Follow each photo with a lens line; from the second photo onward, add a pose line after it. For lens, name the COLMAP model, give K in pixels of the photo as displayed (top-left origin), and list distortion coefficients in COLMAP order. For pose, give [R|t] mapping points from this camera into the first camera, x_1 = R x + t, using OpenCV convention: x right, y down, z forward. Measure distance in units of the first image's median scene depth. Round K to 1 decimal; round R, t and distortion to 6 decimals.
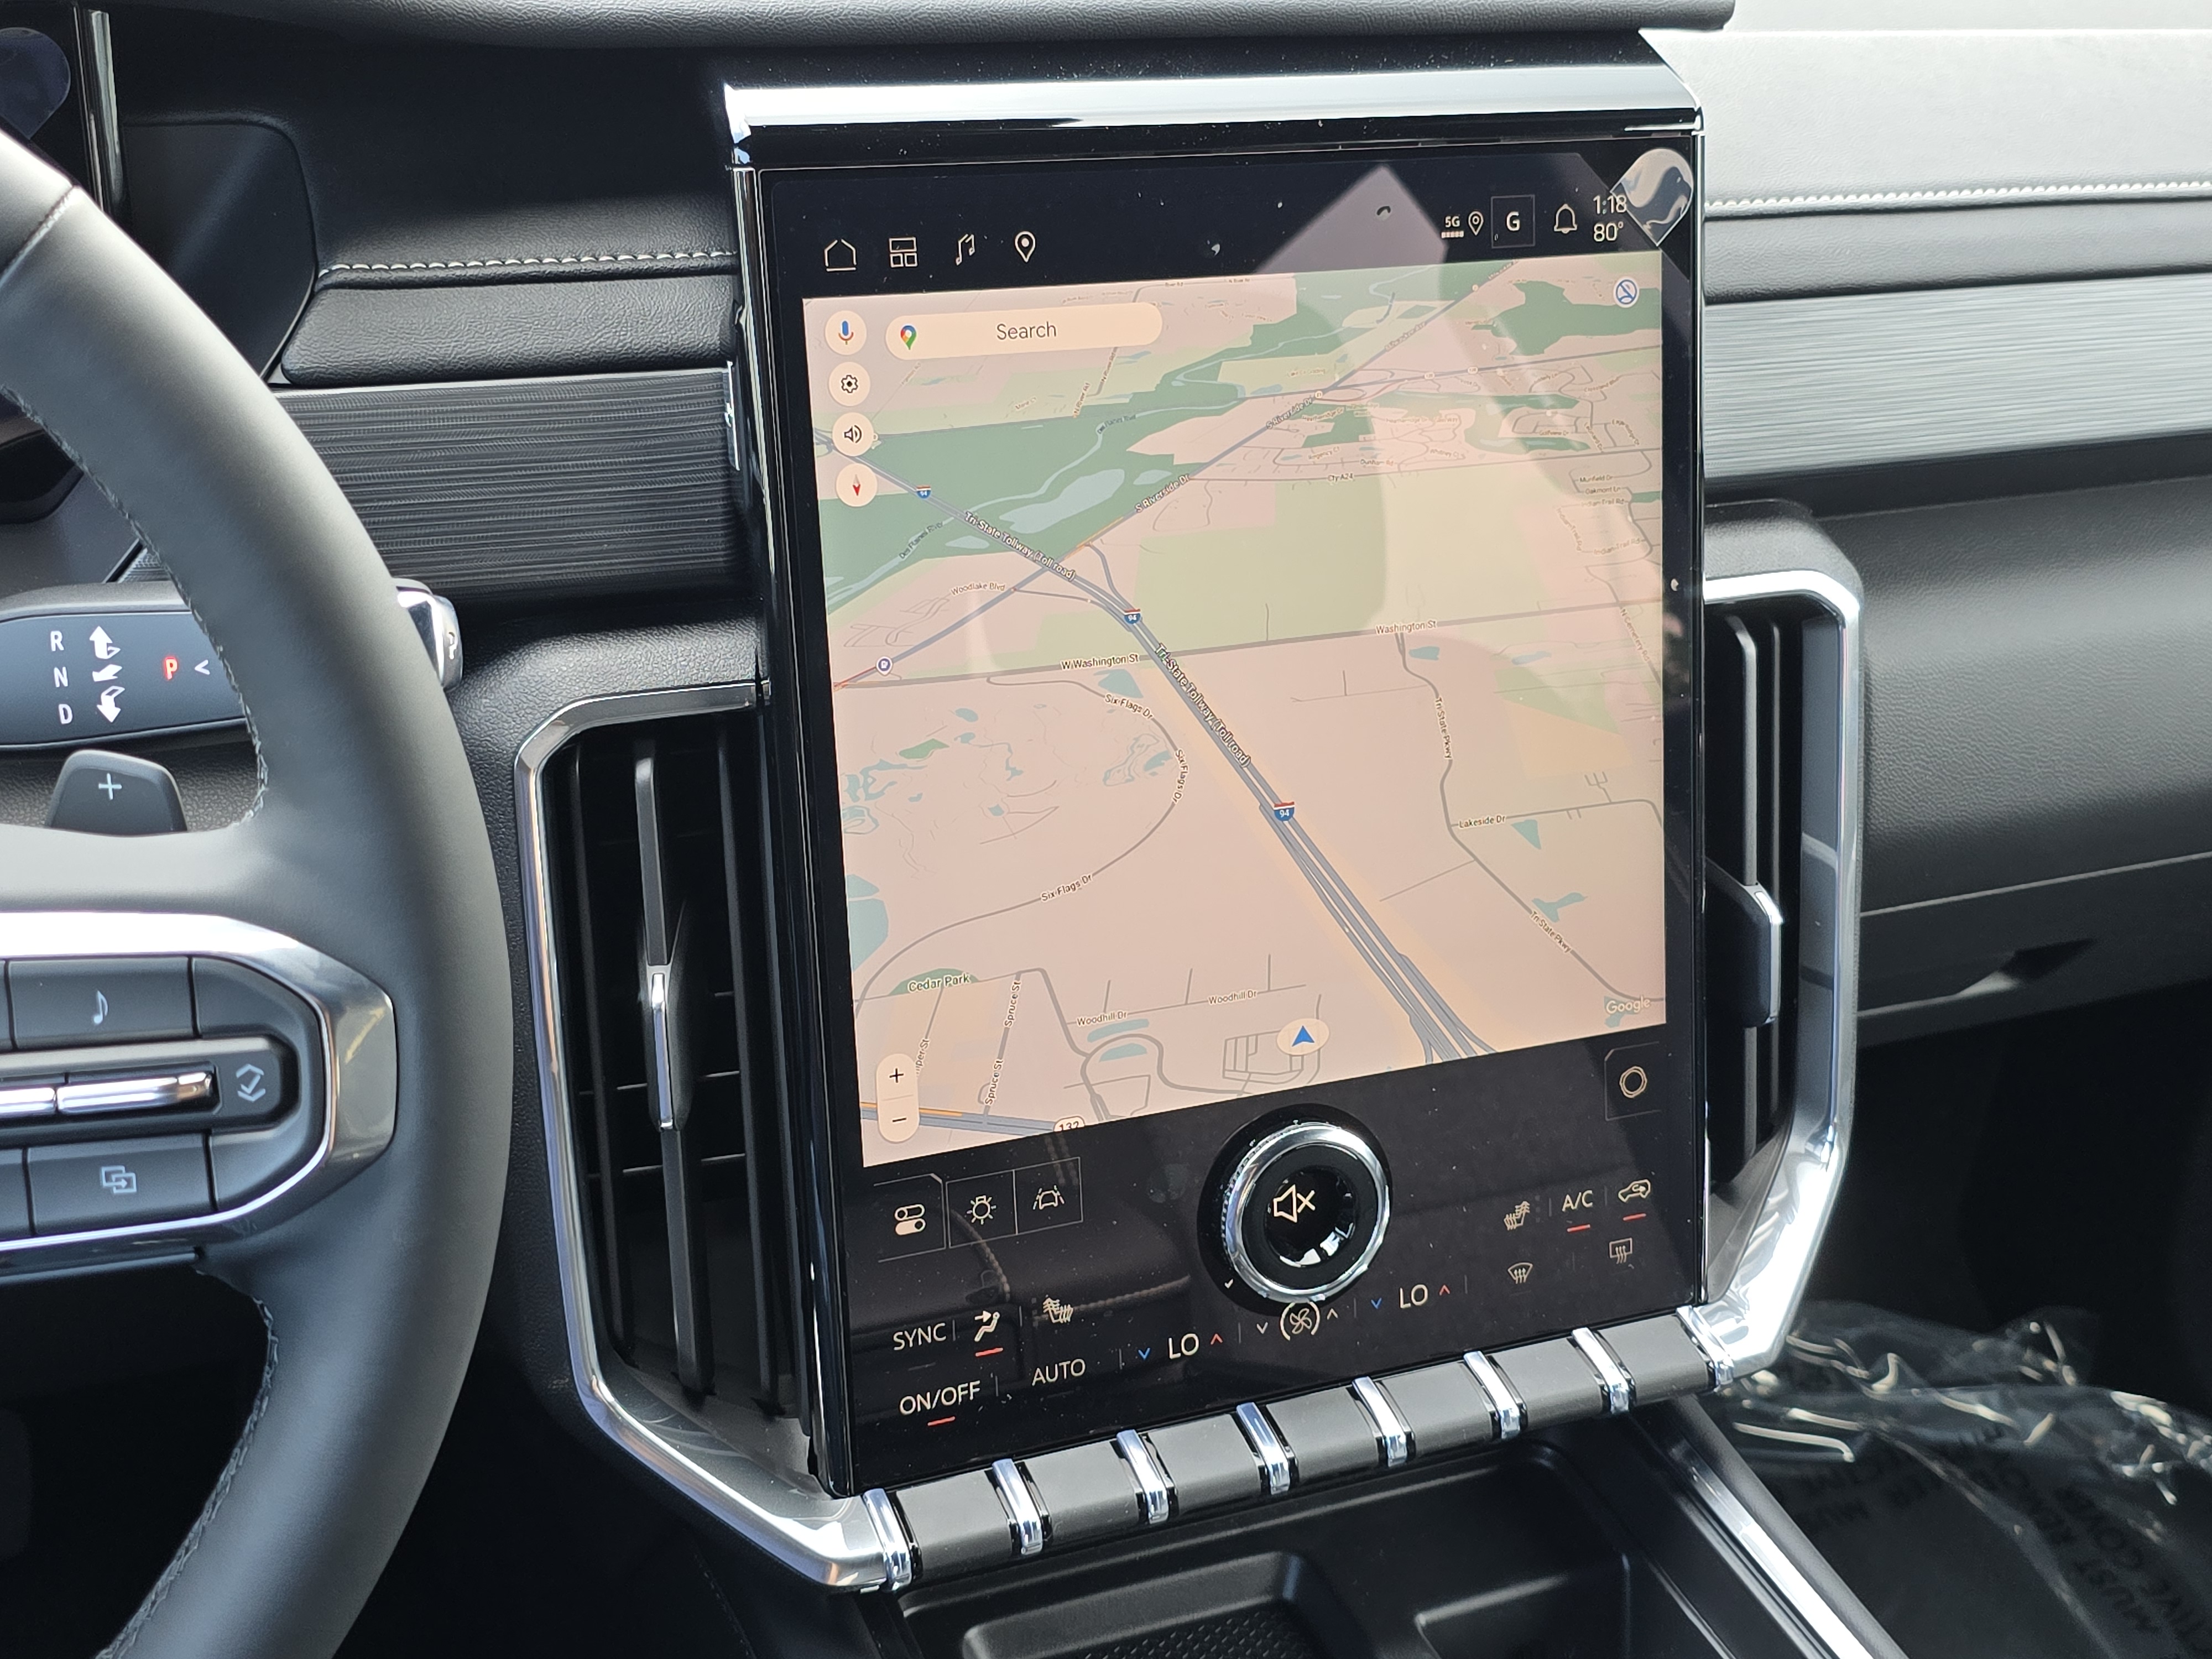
lens RADIAL K [[2750.2, 0, 1140.5], [0, 2750.2, 809.4], [0, 0, 1]] dist [0.107063, -0.049378]
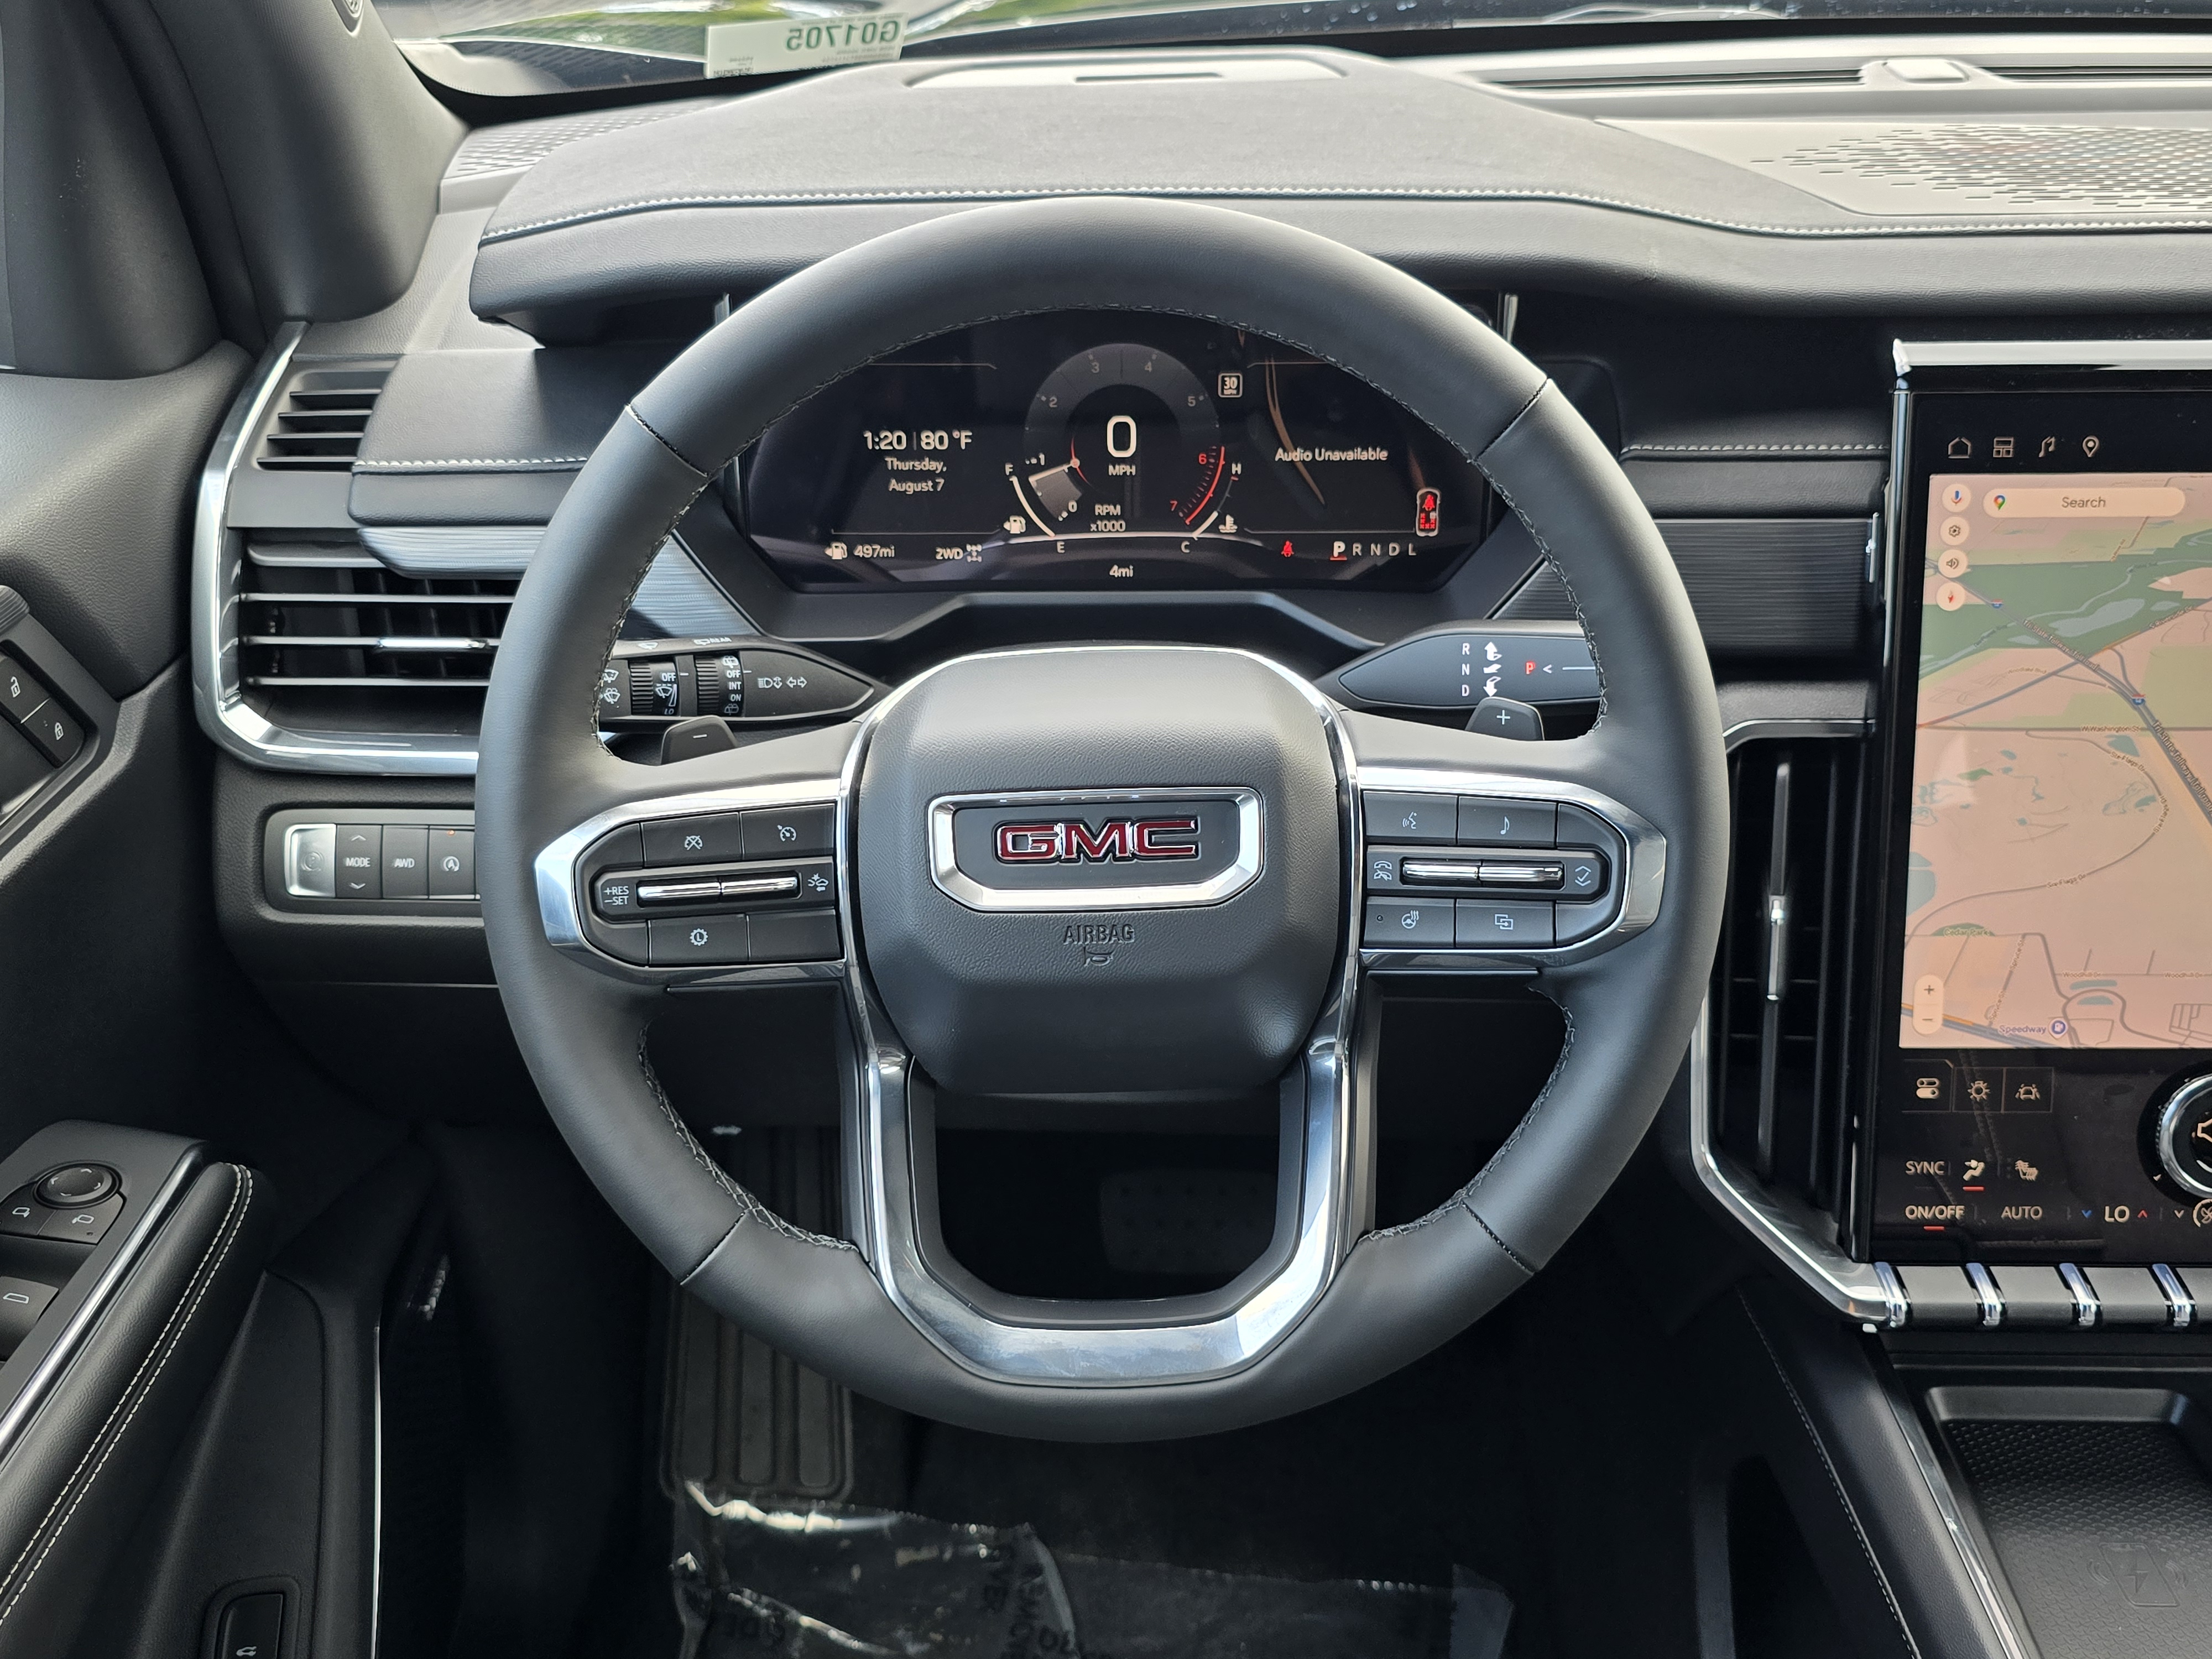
lens RADIAL K [[2158.5, 0, 1106.0], [0, 2158.5, 829.5], [0, 0, 1]] dist [0.084980, -0.148707]
pose [[0.907634, 0.103688, -0.406755, -0.021921], [-0.124270, 0.991948, -0.024433, 0.094965], [0.400946, 0.072724, 0.913211, -0.275538]]
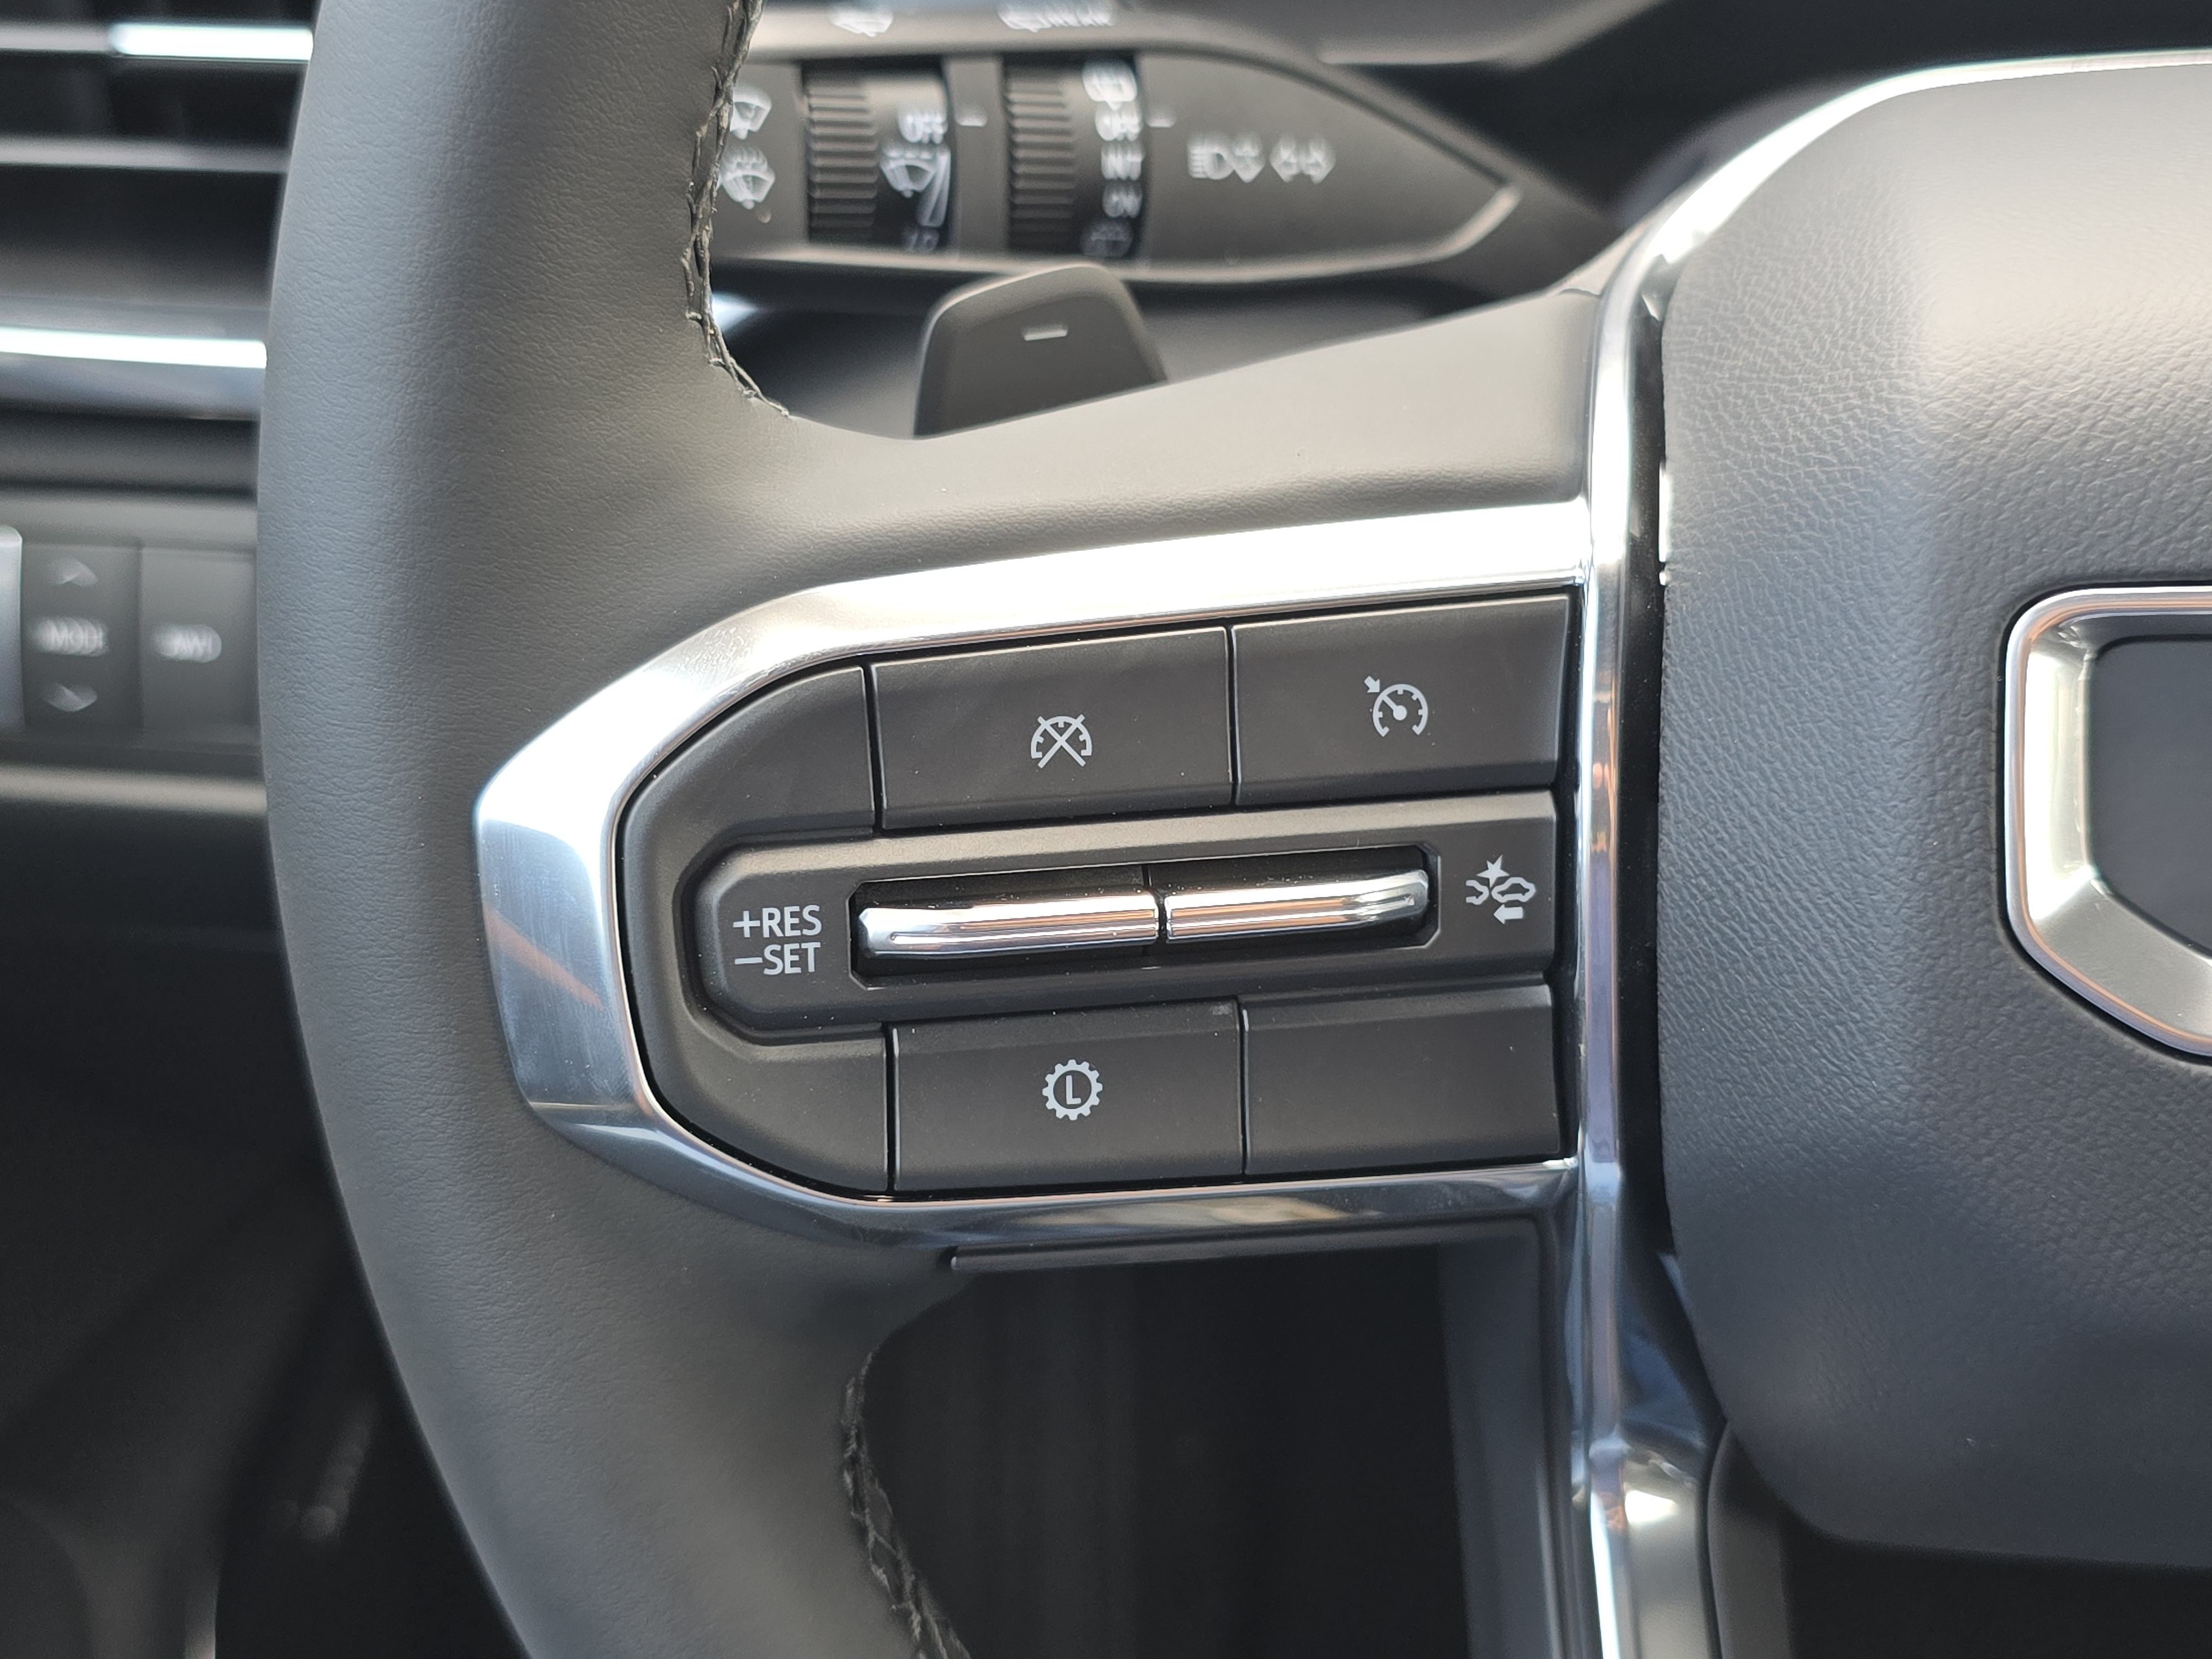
lens RADIAL K [[2727.0, 0, 1109.0], [0, 2727.0, 943.9], [0, 0, 1]] dist [0.055793, -0.029508]
pose [[0.869210, 0.214212, -0.445631, -0.433214], [-0.157916, 0.974347, 0.160346, 0.070794], [0.468547, -0.069002, 0.880740, 0.257425]]
